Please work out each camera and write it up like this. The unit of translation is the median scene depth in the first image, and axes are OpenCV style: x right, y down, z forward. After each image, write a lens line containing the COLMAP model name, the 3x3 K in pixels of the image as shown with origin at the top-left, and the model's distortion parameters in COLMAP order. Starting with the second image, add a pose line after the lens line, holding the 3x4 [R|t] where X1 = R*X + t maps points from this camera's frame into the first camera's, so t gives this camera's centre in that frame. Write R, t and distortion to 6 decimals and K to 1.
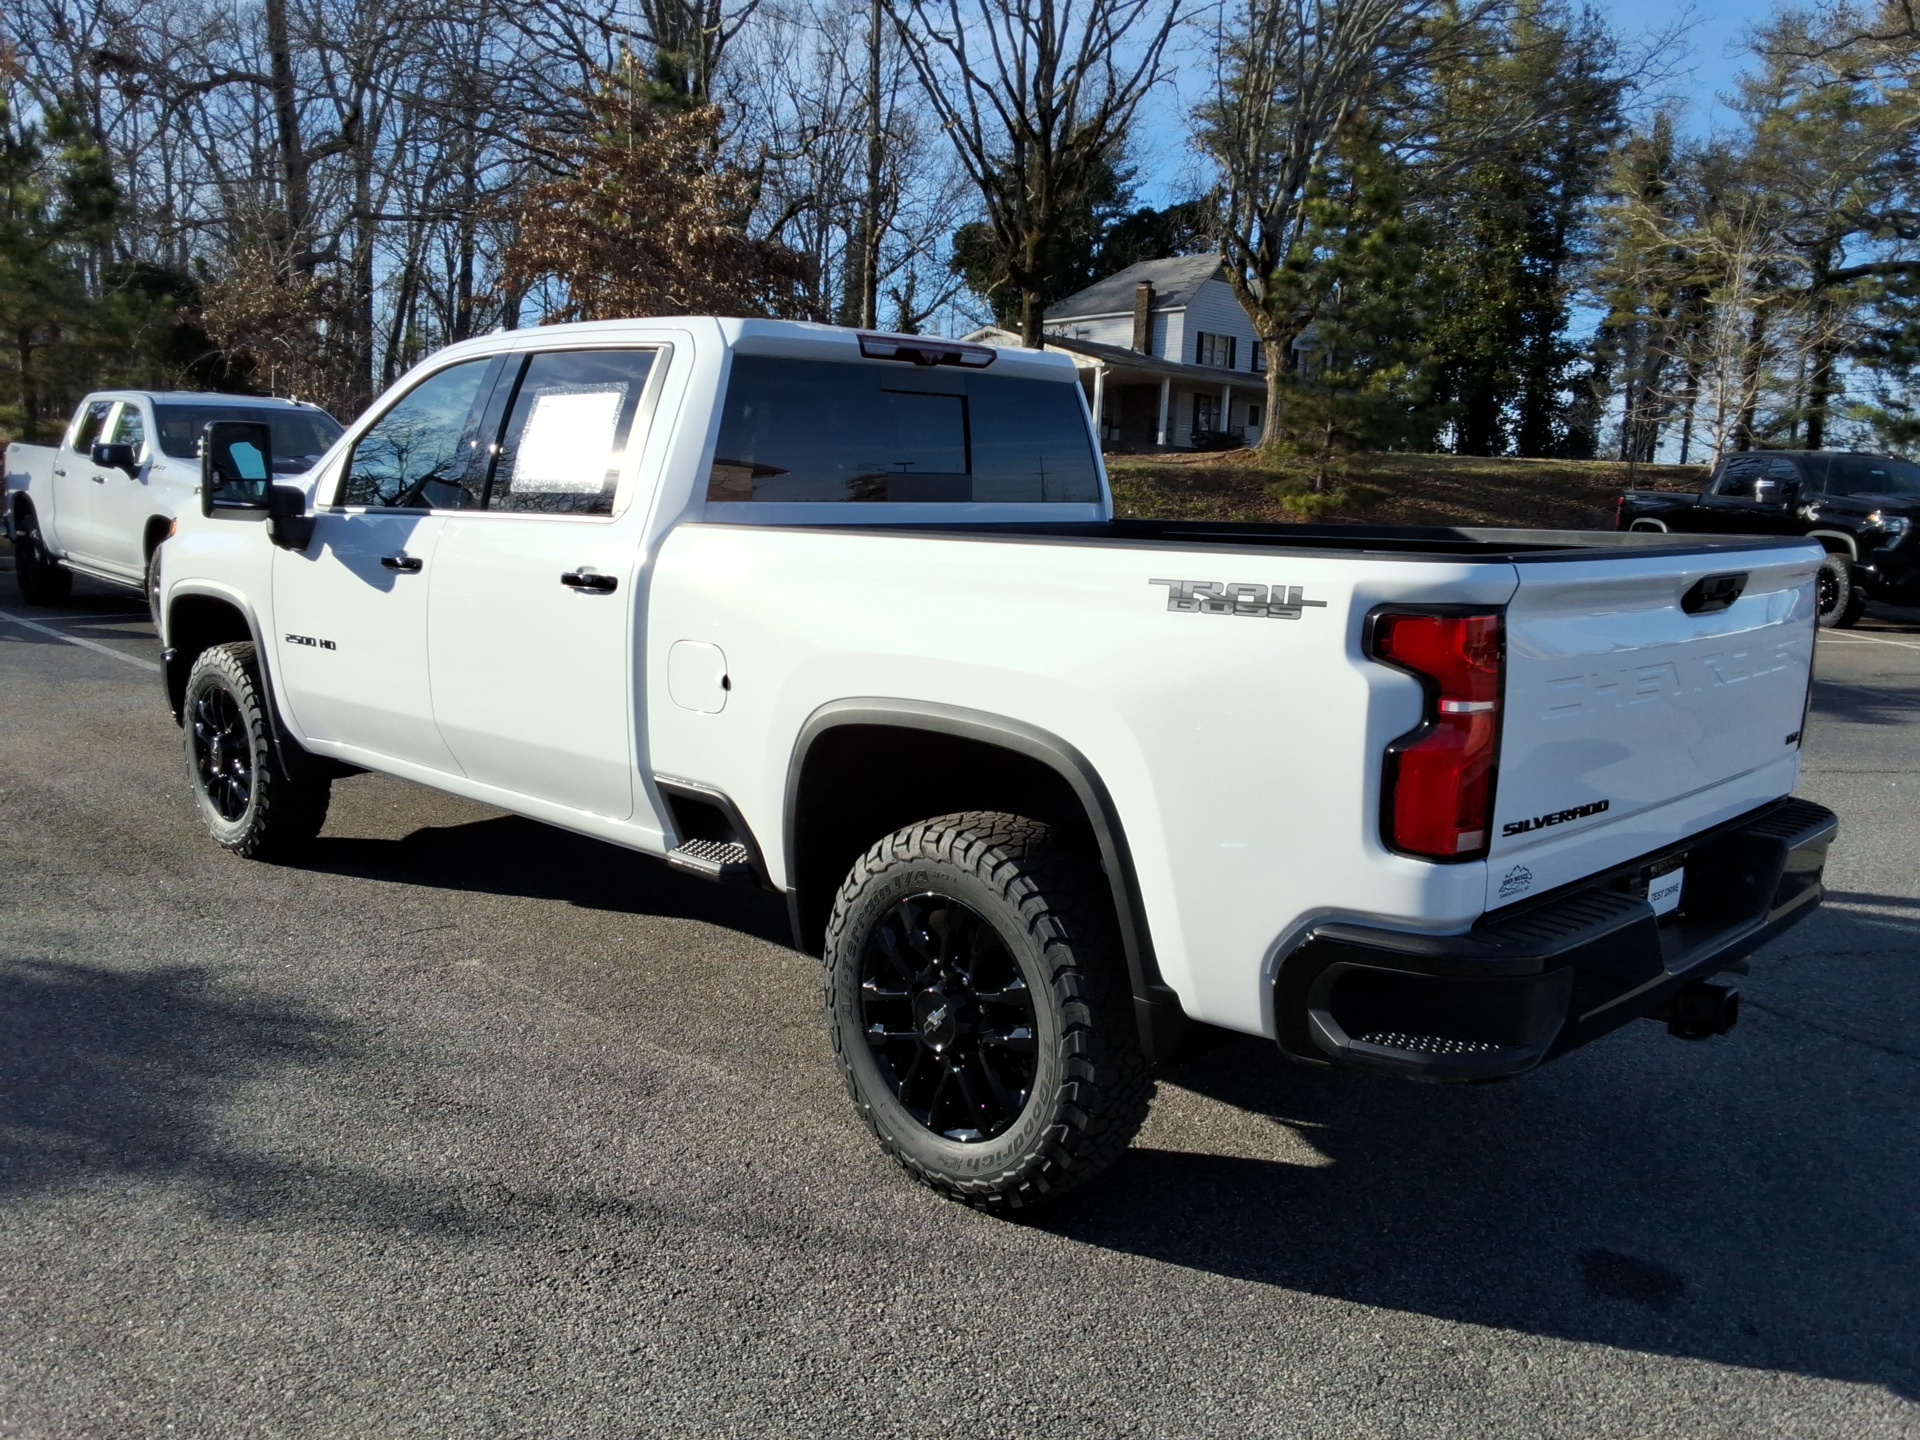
lens RADIAL K [[1528.3, 0, 971.4], [0, 1528.3, 724.5], [0, 0, 1]] dist [0.115054, -0.181870]
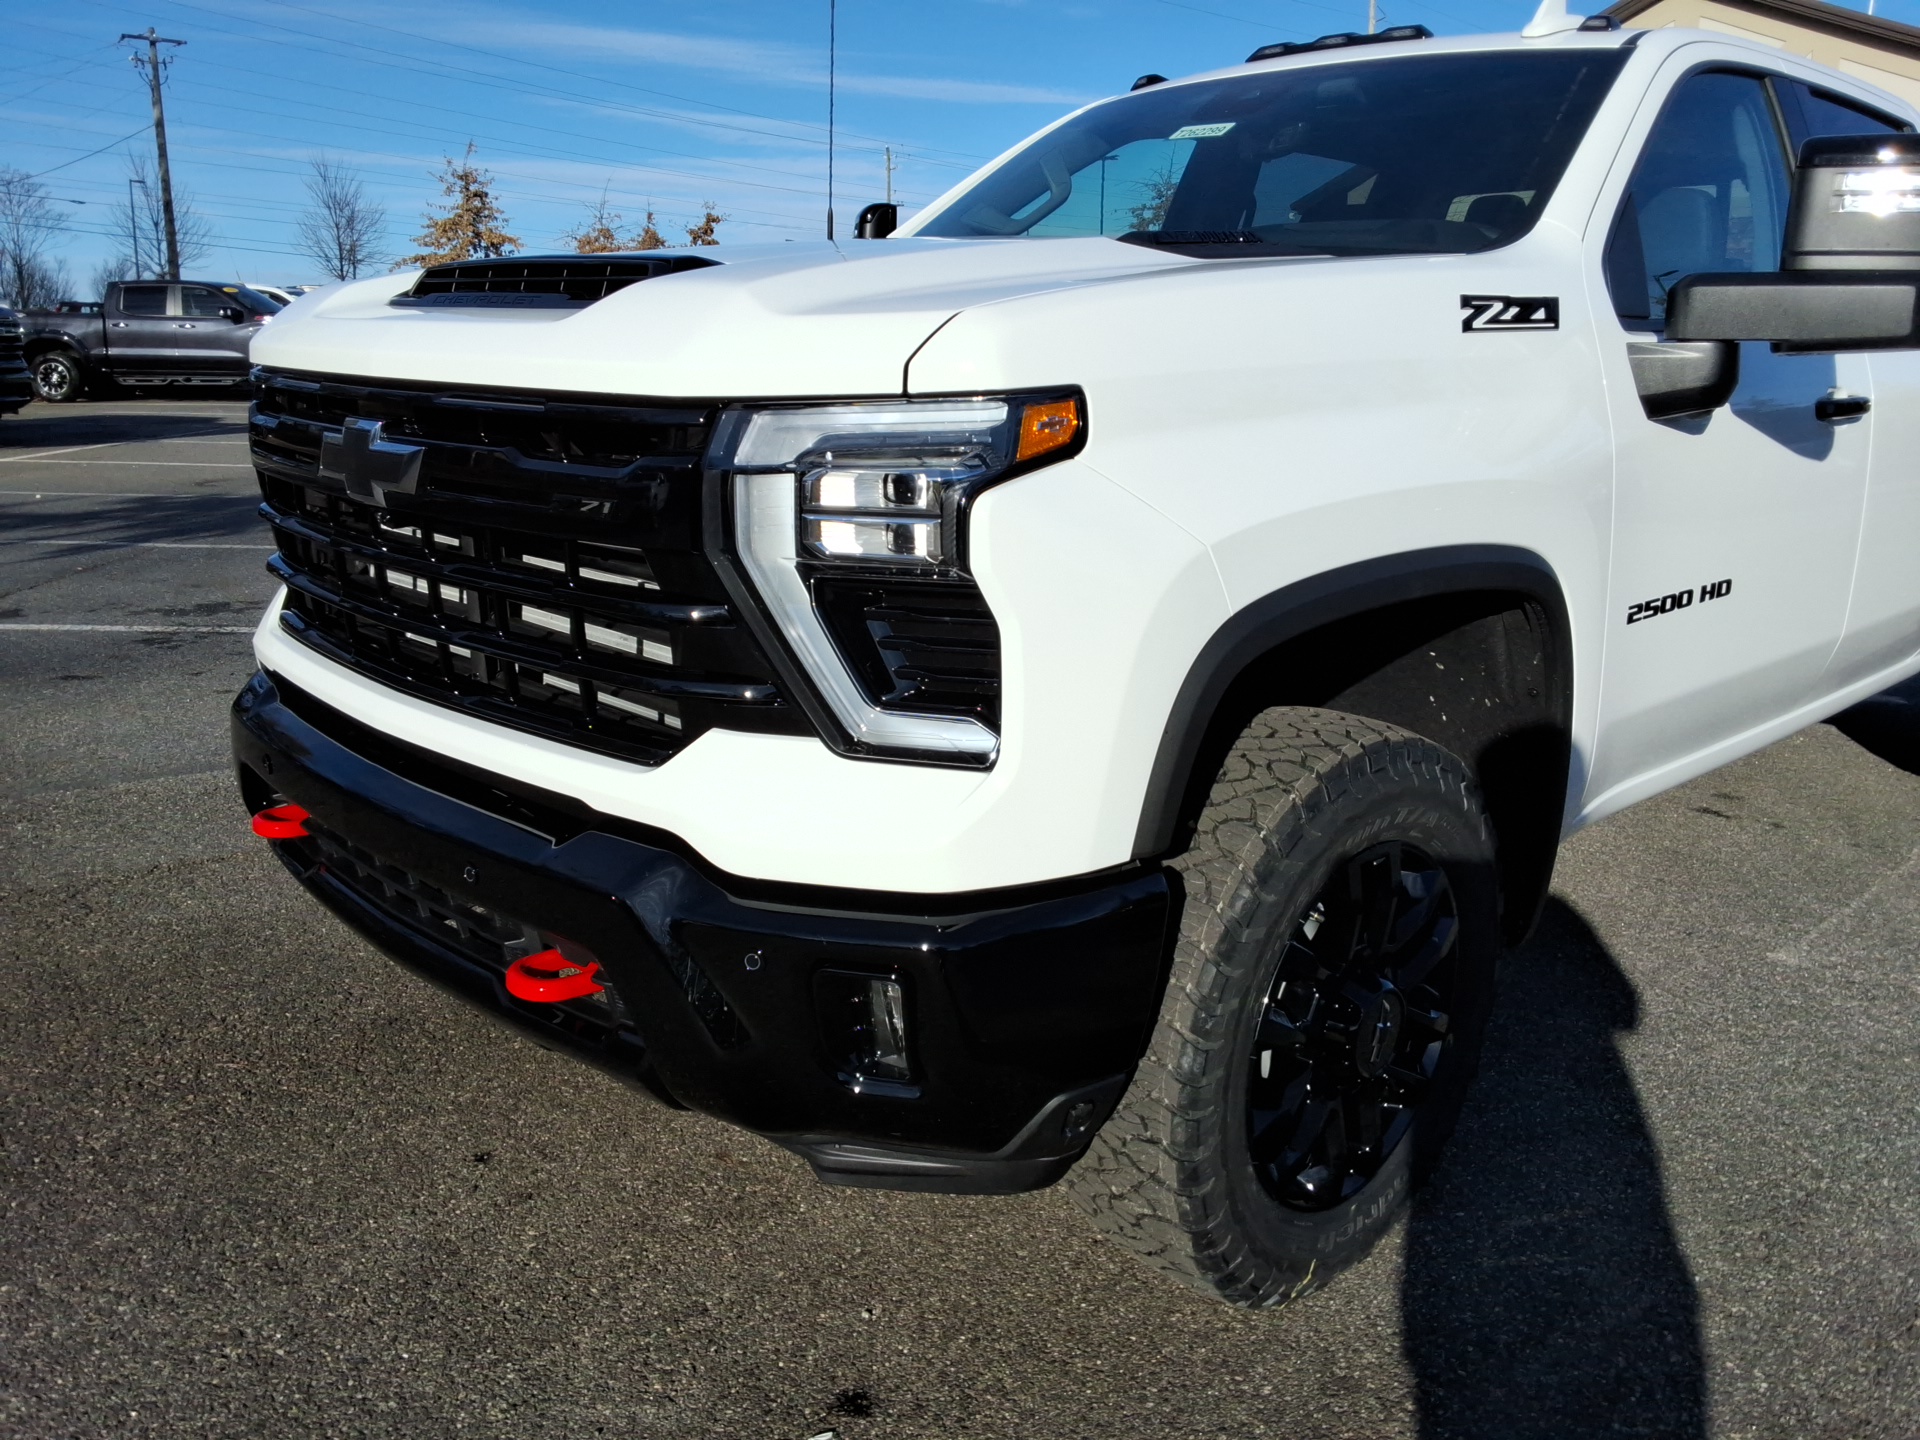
lens RADIAL K [[1546.2, 0, 982.1], [0, 1546.2, 697.4], [0, 0, 1]] dist [0.123511, -0.192244]
pose [[0.014870, -0.244825, 0.969453, -0.143457], [0.142084, 0.960239, 0.240318, -0.027270], [-0.989743, 0.134171, 0.049065, 0.186921]]
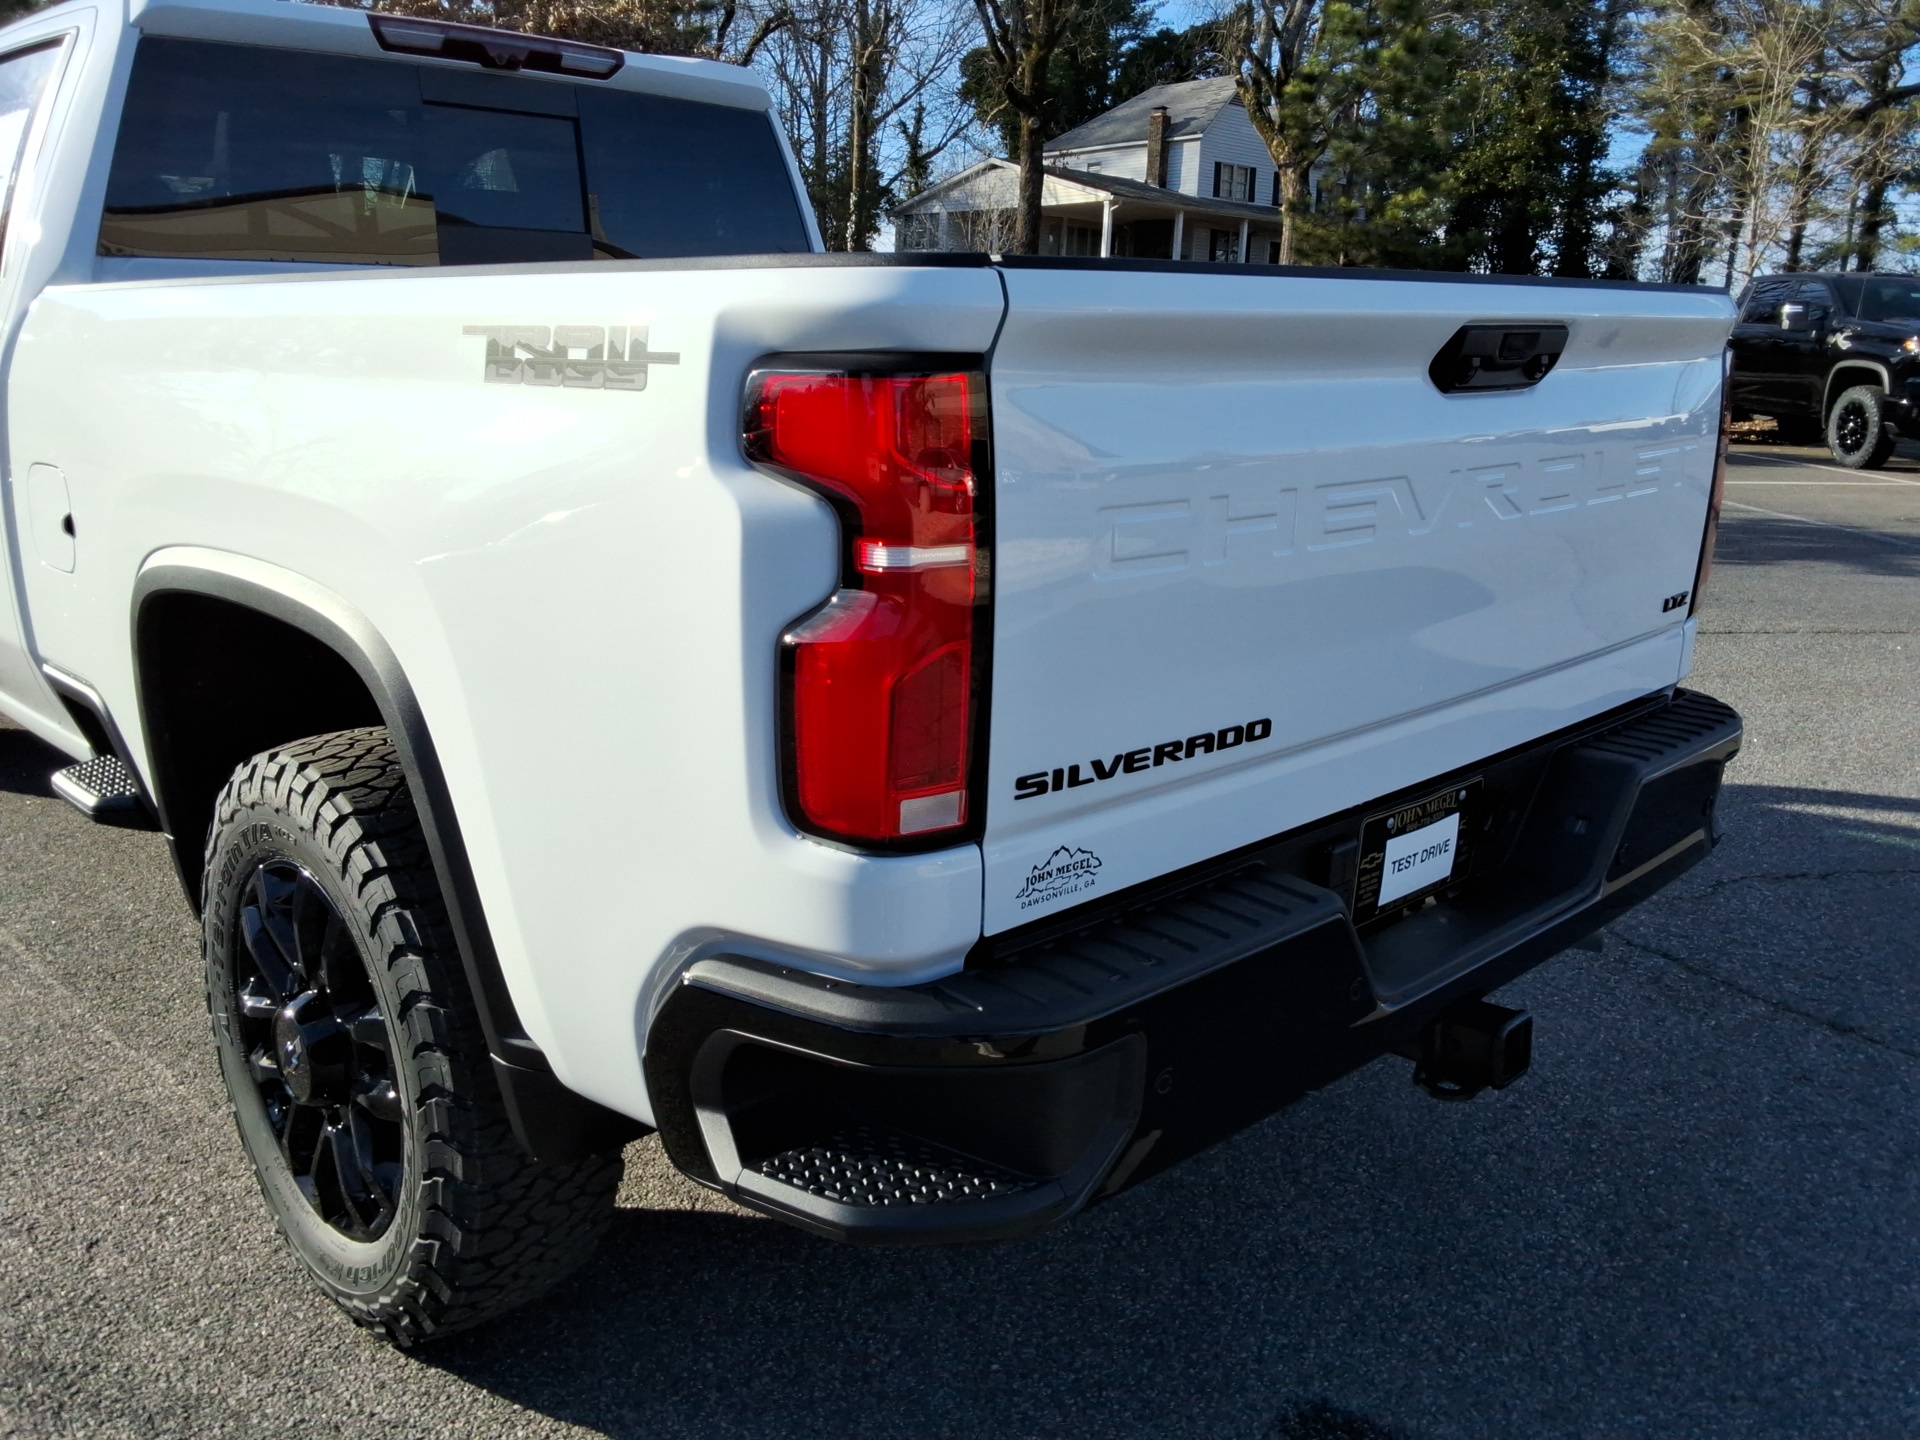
lens RADIAL K [[1528.3, 0, 971.4], [0, 1528.3, 724.5], [0, 0, 1]] dist [0.115054, -0.181870]
pose [[0.999807, -0.004049, -0.019218, 0.025561], [0.005808, 0.995708, 0.092364, -0.000205], [0.018761, -0.092458, 0.995540, 0.035629]]
